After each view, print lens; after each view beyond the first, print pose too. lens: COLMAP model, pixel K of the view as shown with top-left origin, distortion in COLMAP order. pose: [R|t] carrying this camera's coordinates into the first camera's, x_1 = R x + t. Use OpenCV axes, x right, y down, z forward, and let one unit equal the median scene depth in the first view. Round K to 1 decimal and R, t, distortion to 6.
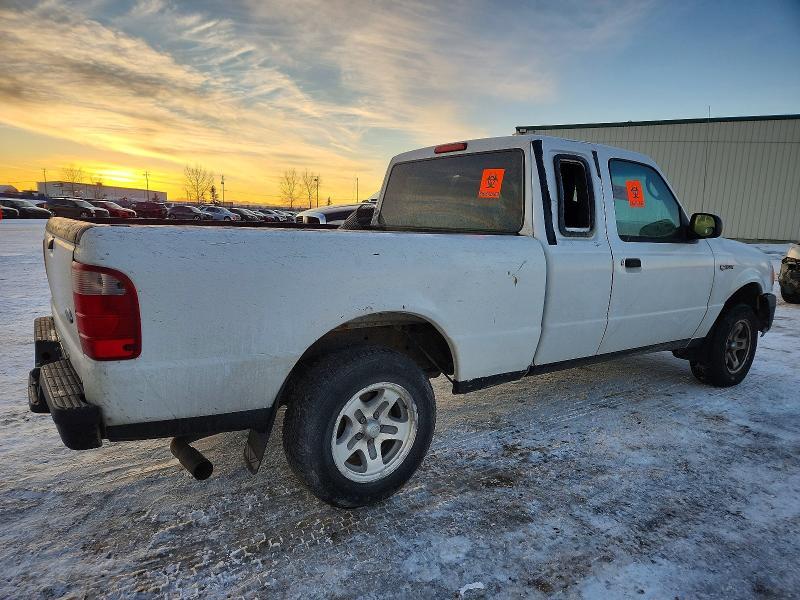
lens RADIAL K [[571.2, 0, 392.9], [0, 571.2, 301.3], [0, 0, 1]] dist [-0.007873, -0.004133]
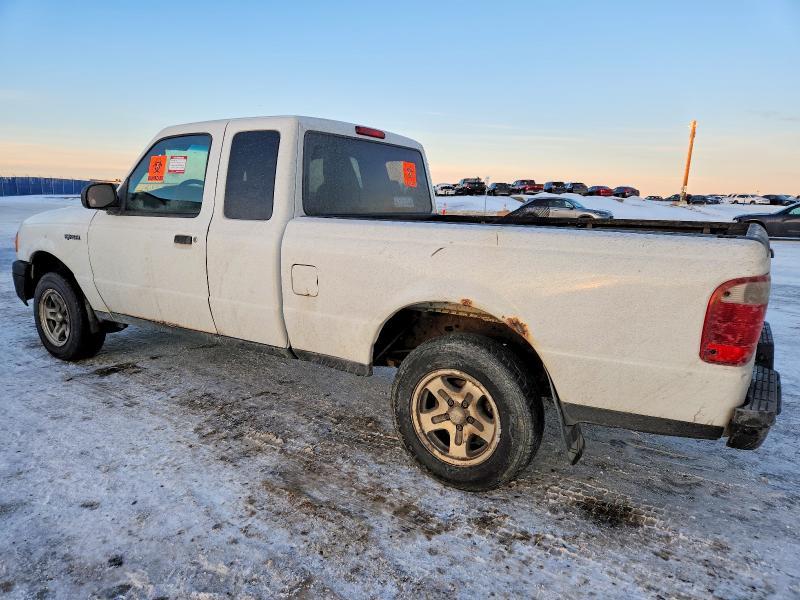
lens RADIAL K [[571.2, 0, 392.9], [0, 571.2, 301.3], [0, 0, 1]] dist [-0.007873, -0.004133]
pose [[-0.417996, -0.205285, 0.884951, -0.946194], [0.085939, 0.960829, 0.263479, -0.268734], [-0.904375, 0.186185, -0.383980, 1.544096]]
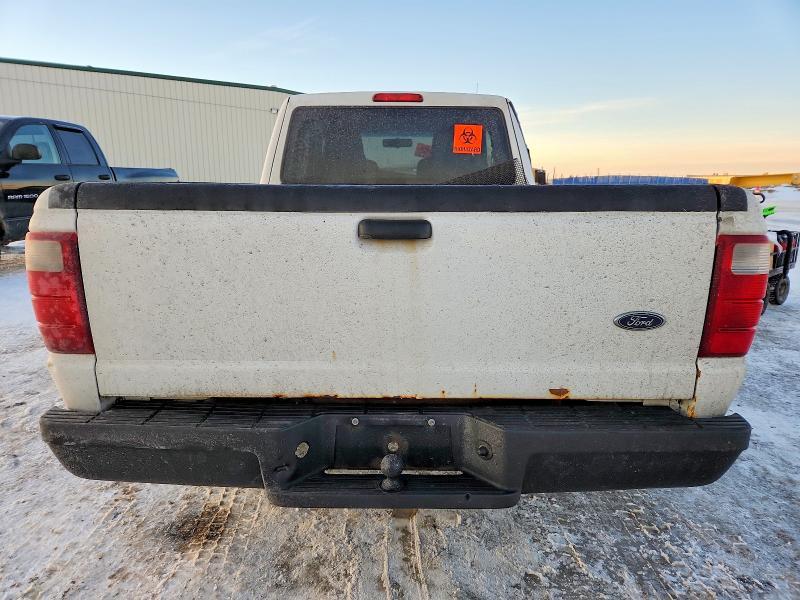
lens RADIAL K [[571.2, 0, 392.9], [0, 571.2, 301.3], [0, 0, 1]] dist [-0.007873, -0.004133]
pose [[0.564532, -0.191031, 0.803001, -0.790826], [0.127364, 0.981359, 0.143921, -0.084255], [-0.815525, 0.021025, 0.578339, 0.520308]]
